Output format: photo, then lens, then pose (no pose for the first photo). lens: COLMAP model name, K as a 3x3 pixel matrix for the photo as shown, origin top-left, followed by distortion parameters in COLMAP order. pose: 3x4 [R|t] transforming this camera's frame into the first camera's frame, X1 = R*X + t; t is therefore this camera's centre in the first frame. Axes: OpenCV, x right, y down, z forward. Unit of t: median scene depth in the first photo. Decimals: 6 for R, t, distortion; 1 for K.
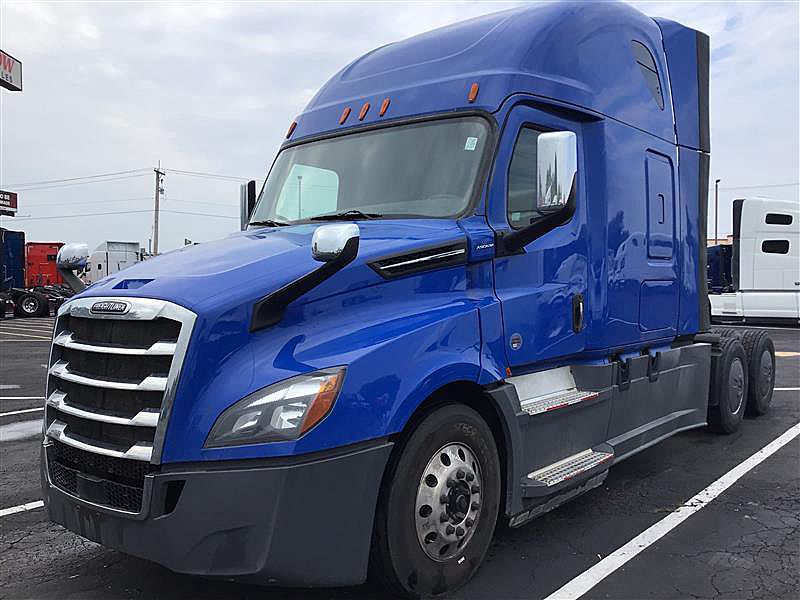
lens RADIAL K [[614.4, 0, 400.0], [0, 614.4, 300.0], [0, 0, 1]] dist [0.048086, -0.002164]
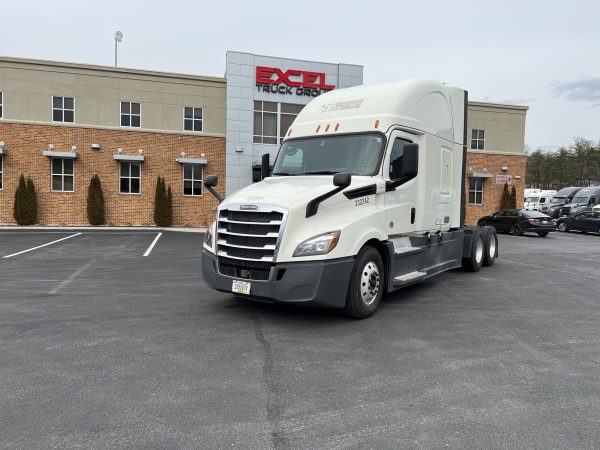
lens RADIAL K [[460.8, 0, 300.0], [0, 460.8, 225.0], [0, 0, 1]] dist [0.048086, -0.002164]
pose [[0.993656, 0.023622, 0.109954, -0.462395], [-0.026754, 0.999275, 0.027095, 0.027913], [-0.109234, -0.029865, 0.993567, -0.984714]]
